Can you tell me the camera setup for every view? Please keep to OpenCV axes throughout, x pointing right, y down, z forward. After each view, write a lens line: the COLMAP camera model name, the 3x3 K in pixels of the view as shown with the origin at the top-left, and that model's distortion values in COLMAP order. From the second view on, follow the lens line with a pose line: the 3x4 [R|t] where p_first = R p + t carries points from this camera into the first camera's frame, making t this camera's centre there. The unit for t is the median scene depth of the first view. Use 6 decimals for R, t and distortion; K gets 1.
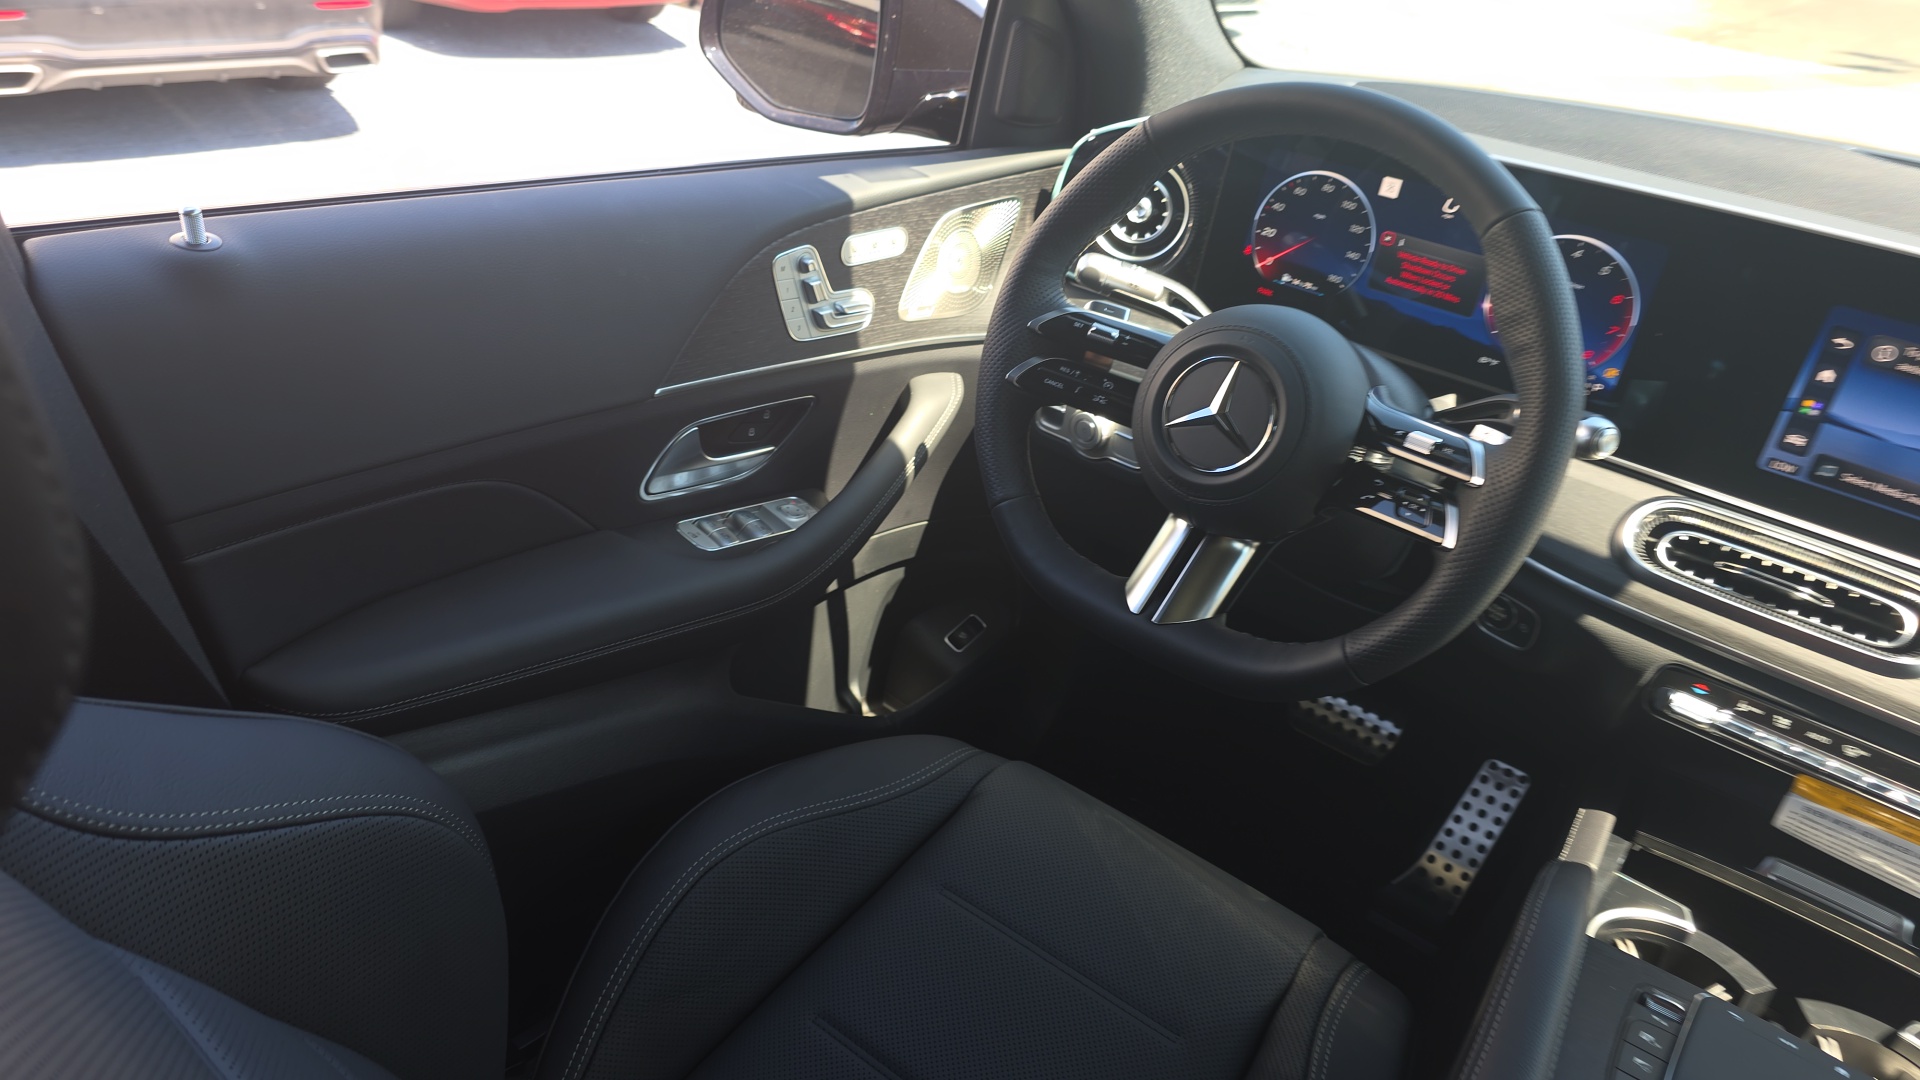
lens RADIAL K [[1309.6, 0, 932.5], [0, 1309.6, 561.5], [0, 0, 1]] dist [0.039158, -0.042831]
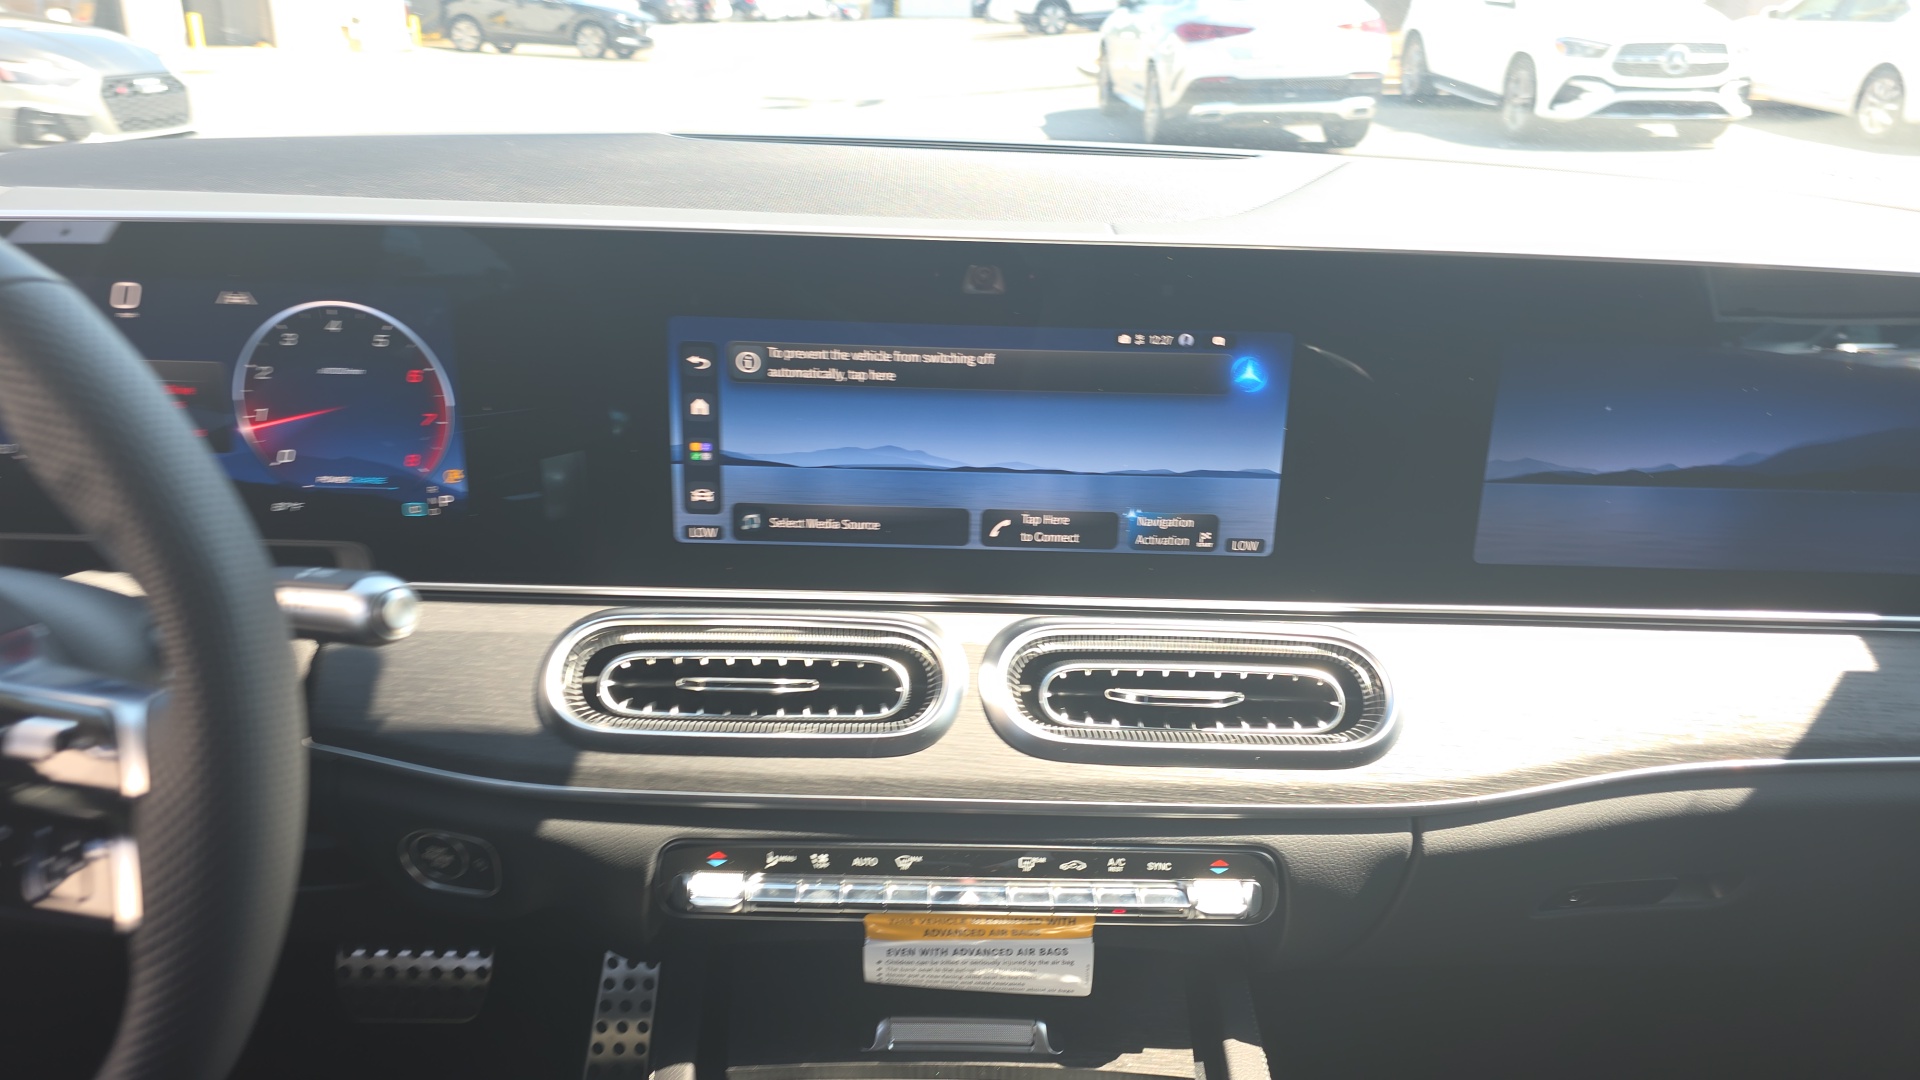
lens RADIAL K [[1300.0, 0, 935.9], [0, 1300.0, 527.0], [0, 0, 1]] dist [0.091117, -0.124383]
pose [[0.757173, -0.316522, 0.571404, 0.311314], [0.366606, 0.929914, 0.029320, -0.046384], [-0.540637, 0.187280, 0.820145, 0.308532]]
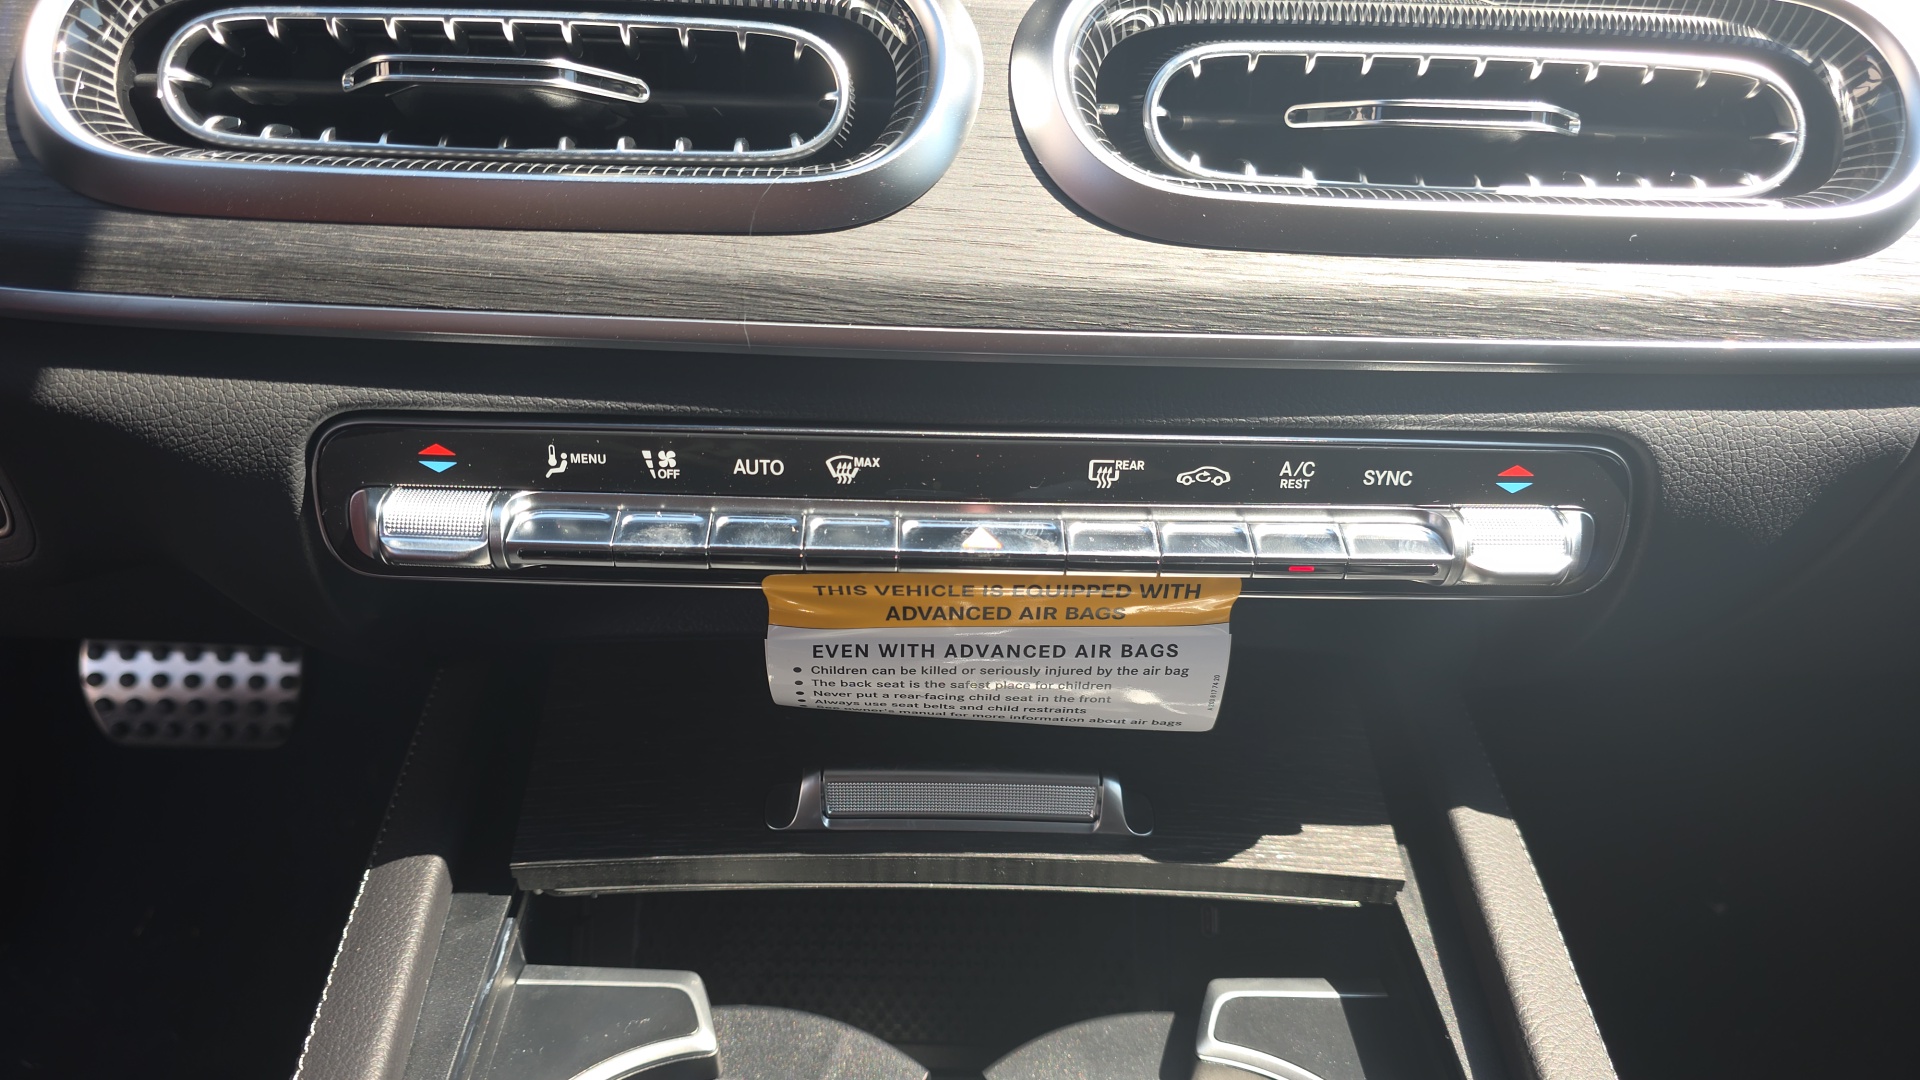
lens RADIAL K [[1300.0, 0, 935.9], [0, 1300.0, 527.0], [0, 0, 1]] dist [0.091117, -0.124383]
pose [[0.757578, -0.424726, 0.495664, 0.487127], [0.361925, 0.905257, 0.222531, 0.080959], [-0.543218, 0.010809, 0.839522, 0.631225]]
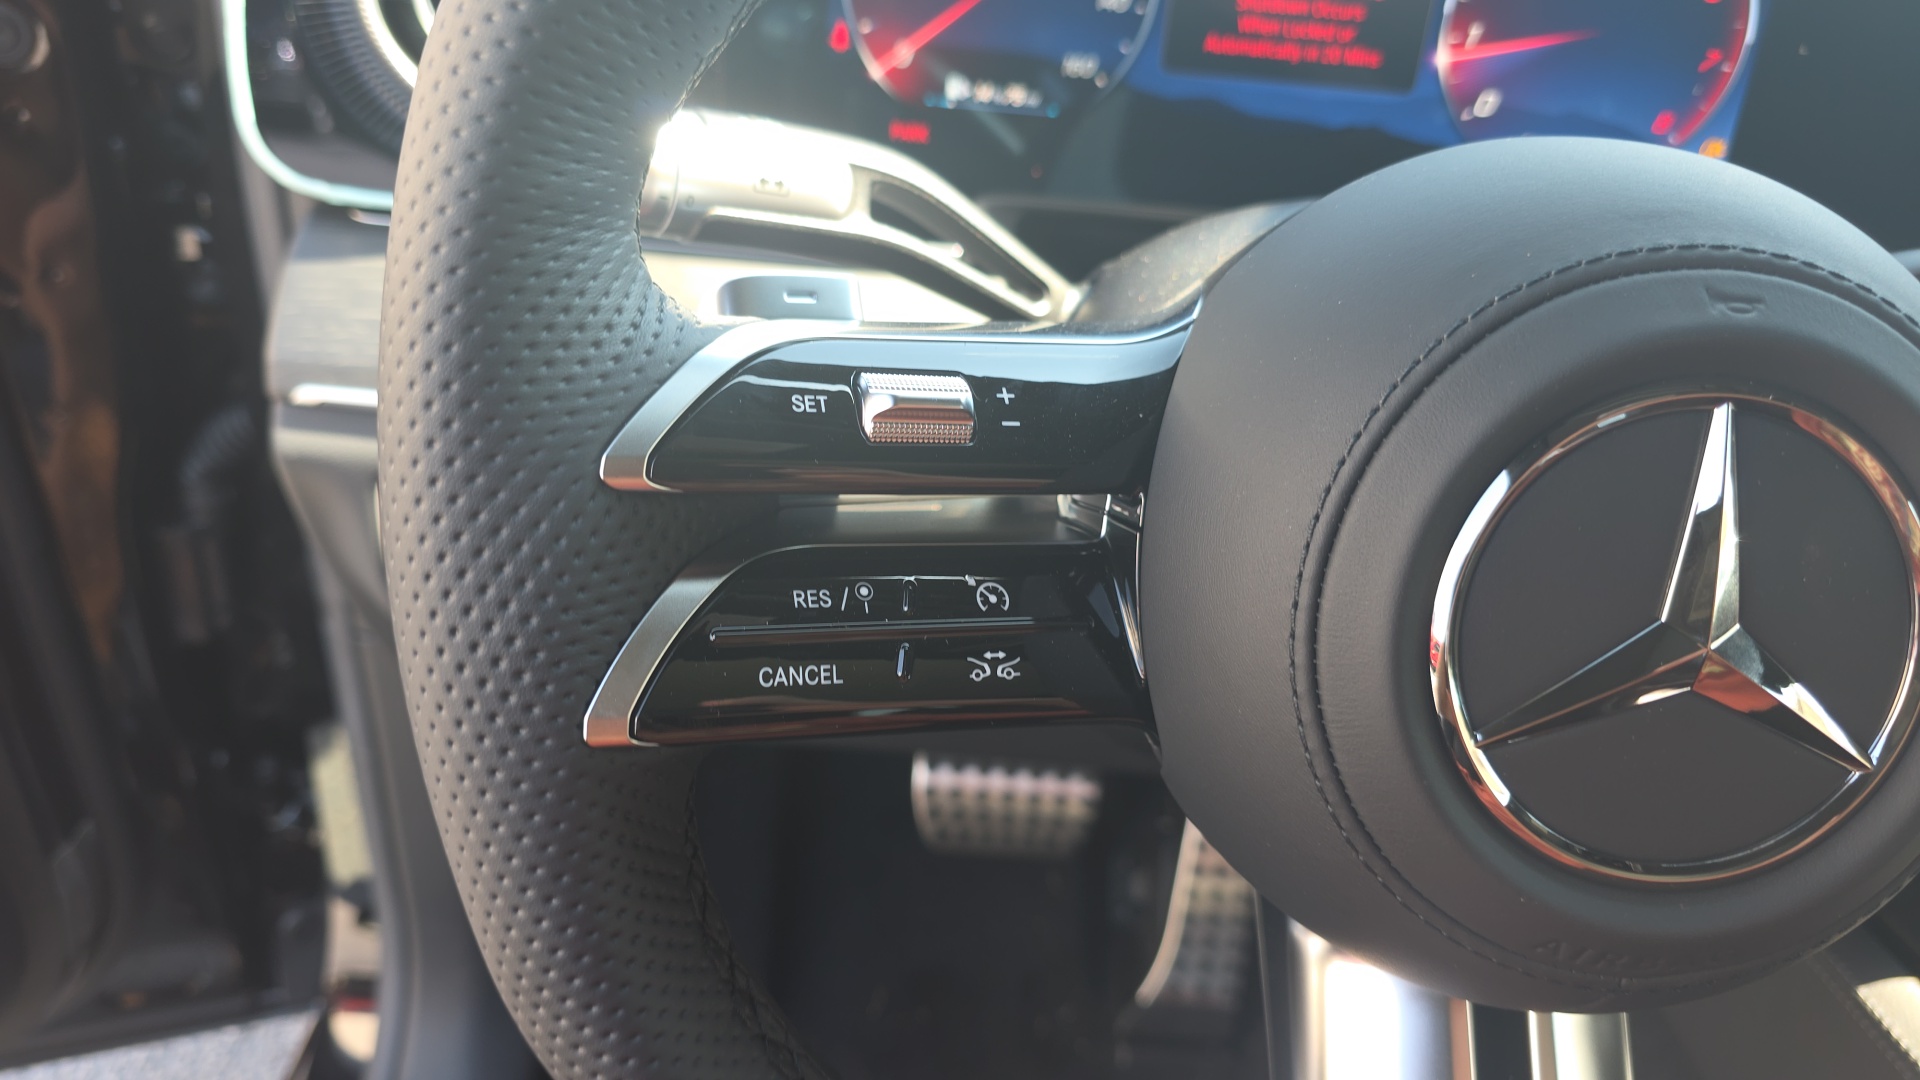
lens RADIAL K [[1356.2, 0, 960.0], [0, 1356.2, 540.0], [0, 0, 1]] dist [0.056811, -0.109934]
pose [[0.772482, -0.353356, 0.527647, -0.001968], [0.308589, 0.935067, 0.174420, -0.186189], [-0.555018, 0.028090, 0.831364, 0.767921]]
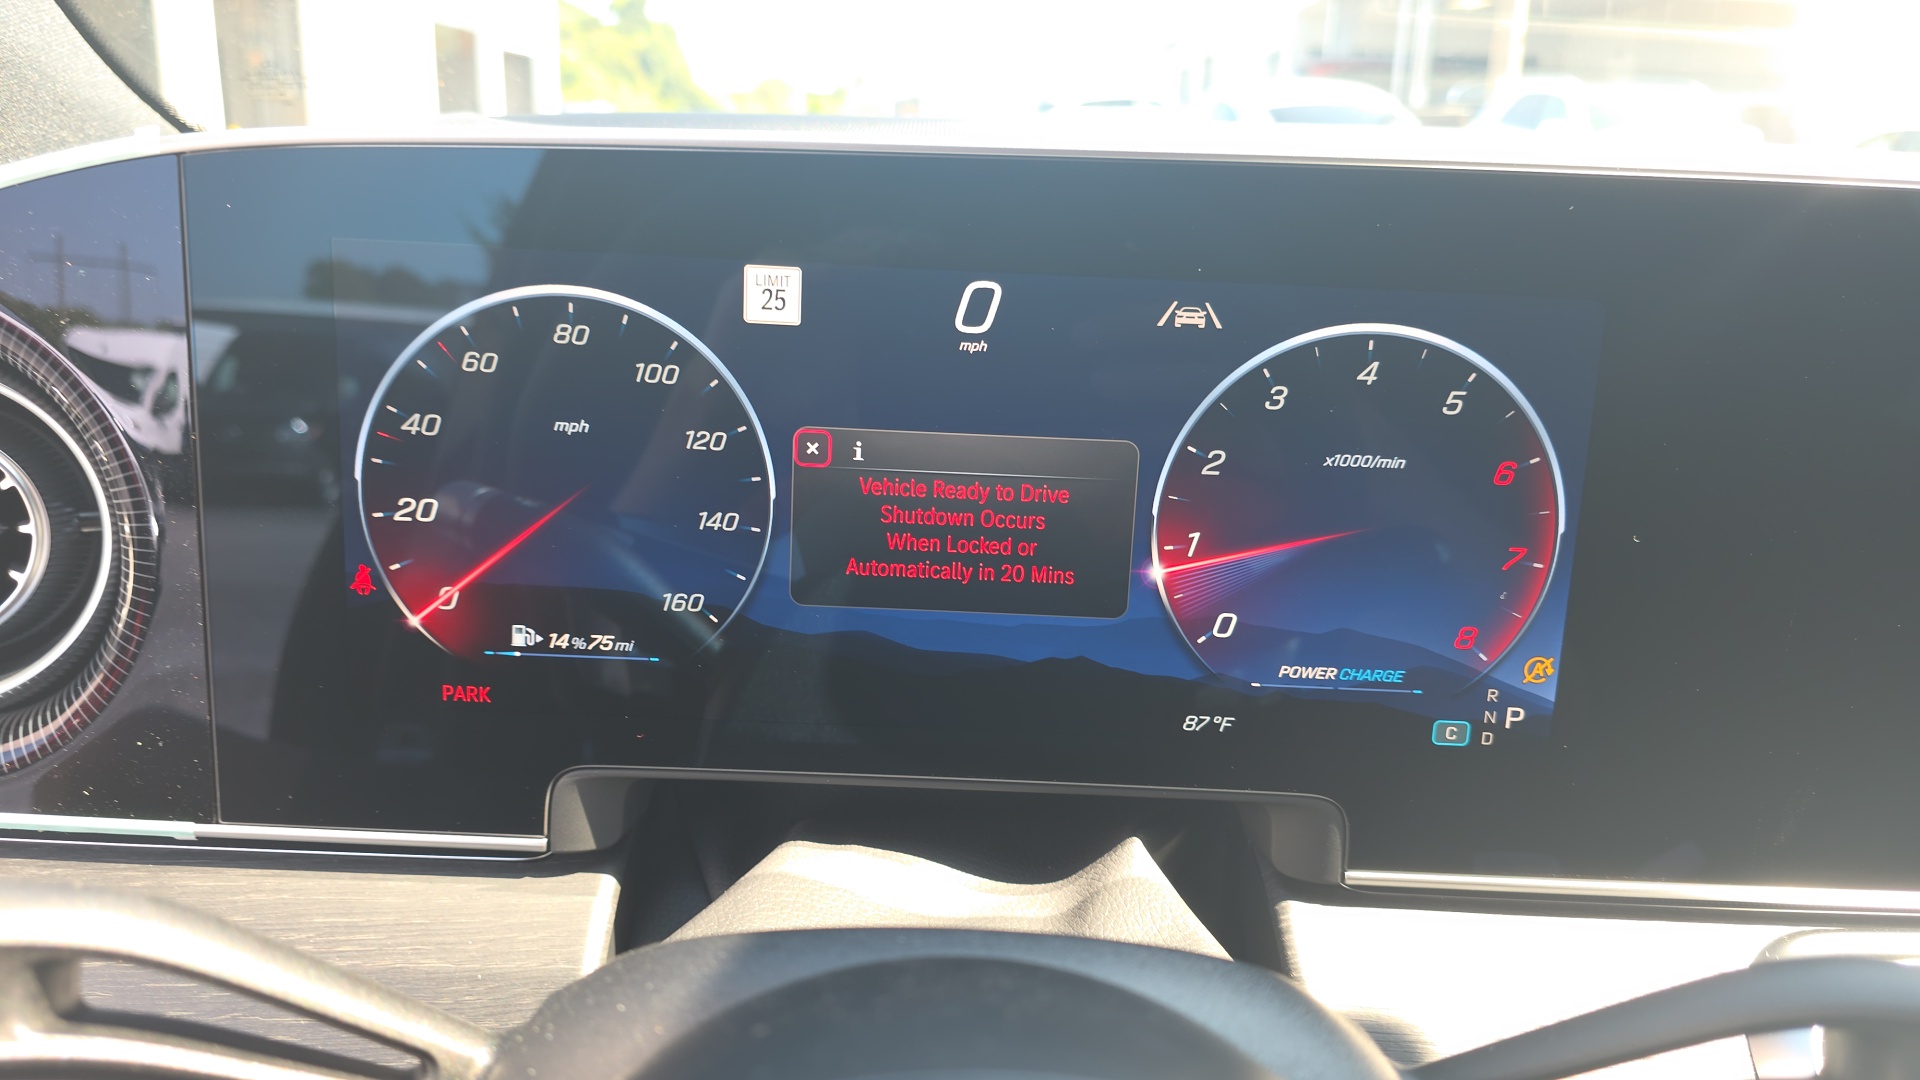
lens RADIAL K [[1301.4, 0, 960.0], [0, 1301.4, 540.0], [0, 0, 1]] dist [0.040267, -0.049509]
pose [[0.759316, -0.245104, 0.602796, 0.198049], [0.350447, 0.934565, -0.061438, -0.214205], [-0.548294, 0.257899, 0.795526, 0.818682]]
